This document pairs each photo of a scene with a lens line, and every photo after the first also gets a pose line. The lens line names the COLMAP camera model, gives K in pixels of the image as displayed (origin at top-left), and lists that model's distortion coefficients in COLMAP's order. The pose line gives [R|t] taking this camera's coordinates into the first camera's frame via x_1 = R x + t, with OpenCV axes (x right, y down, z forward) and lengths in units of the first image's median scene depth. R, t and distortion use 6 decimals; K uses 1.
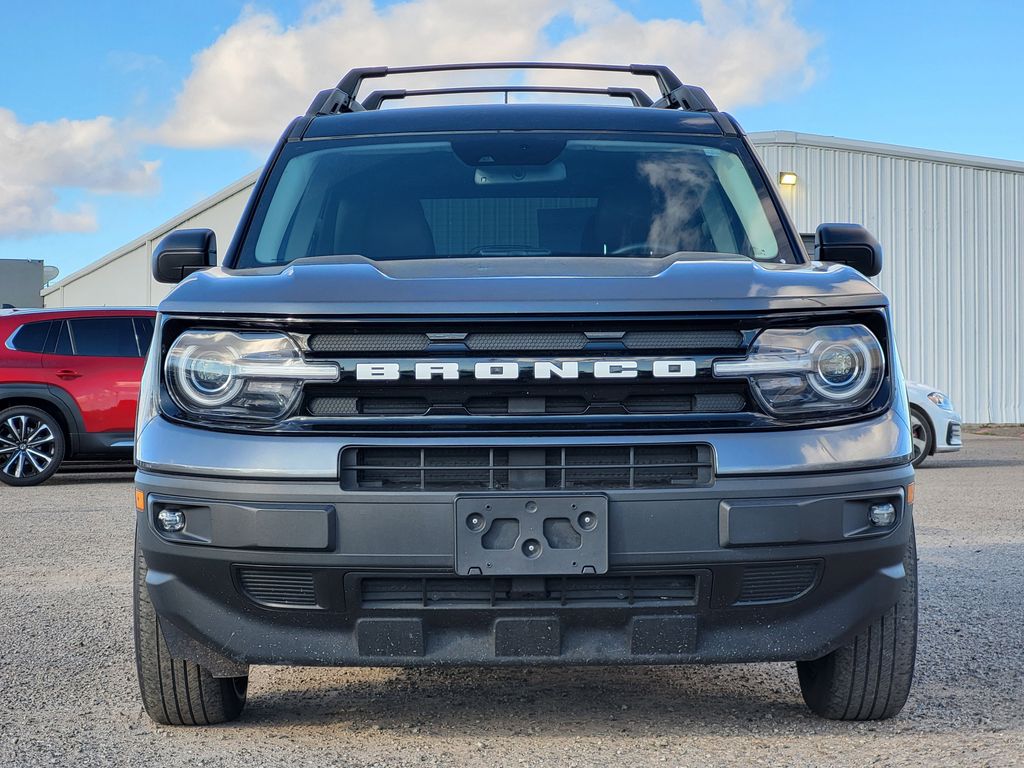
lens RADIAL K [[2409.5, 0, 512.0], [0, 2409.5, 384.0], [0, 0, 1]] dist [-0.076765, 0.176103]
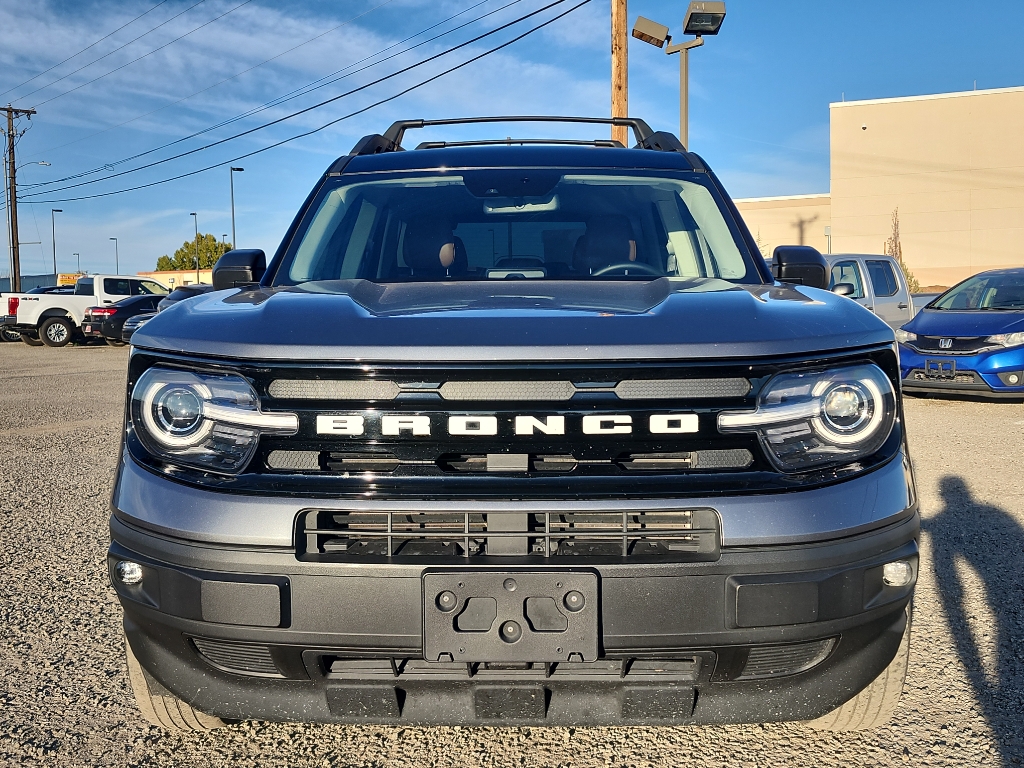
lens RADIAL K [[1117.9, 0, 512.0], [0, 1117.9, 384.0], [0, 0, 1]] dist [0.129714, -0.024251]
pose [[0.999596, 0.004586, -0.028059, 0.019340], [-0.002635, 0.997602, 0.069161, -0.048647], [0.028309, -0.069059, 0.997211, 0.584472]]
